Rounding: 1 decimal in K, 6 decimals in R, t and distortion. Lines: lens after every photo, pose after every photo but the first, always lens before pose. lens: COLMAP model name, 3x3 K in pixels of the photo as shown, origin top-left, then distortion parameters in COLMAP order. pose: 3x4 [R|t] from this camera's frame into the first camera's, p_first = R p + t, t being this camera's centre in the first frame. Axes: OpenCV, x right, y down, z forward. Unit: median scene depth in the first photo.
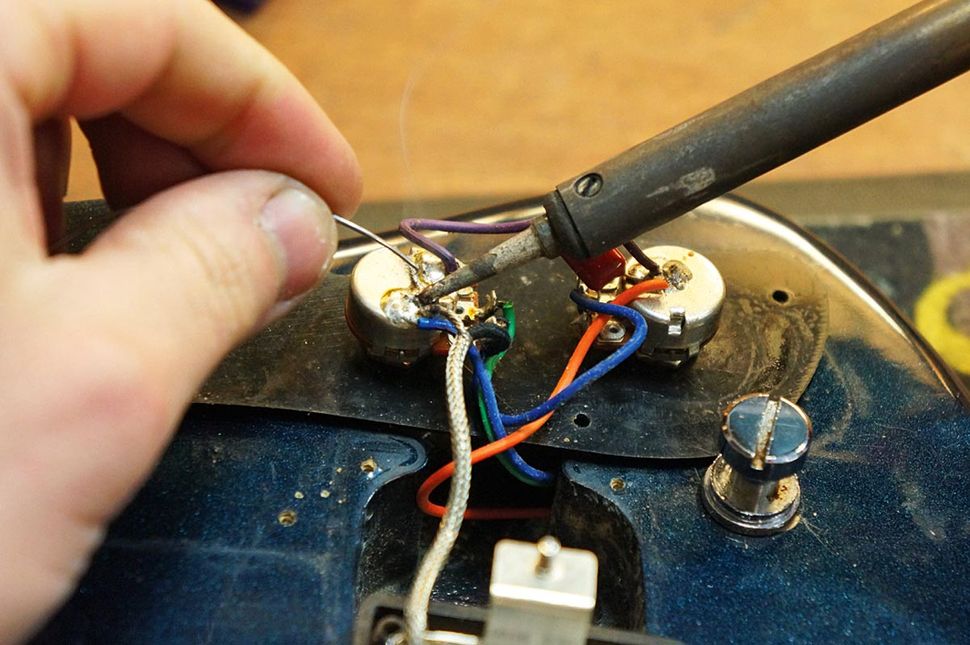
lens RADIAL K [[2267.4, 0, 485.0], [0, 2267.4, 322.5], [0, 0, 1]] dist [0.007396, -0.014887]
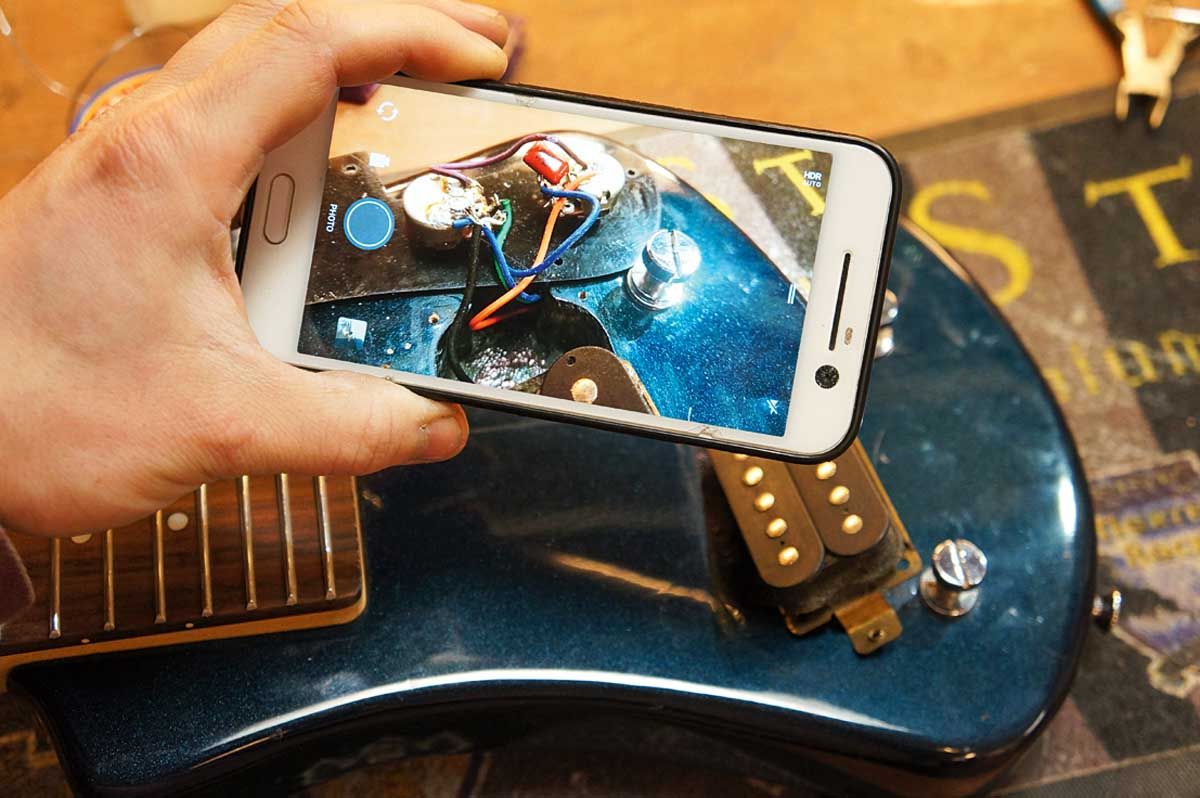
lens RADIAL K [[1734.2, 0, 600.0], [0, 1734.2, 399.0], [0, 0, 1]] dist [-0.670085, -0.001887]
pose [[0.986298, -0.160112, 0.039755, 0.007835], [0.154983, 0.981849, 0.109325, 0.008807], [-0.056538, -0.101666, 0.993211, -0.297402]]
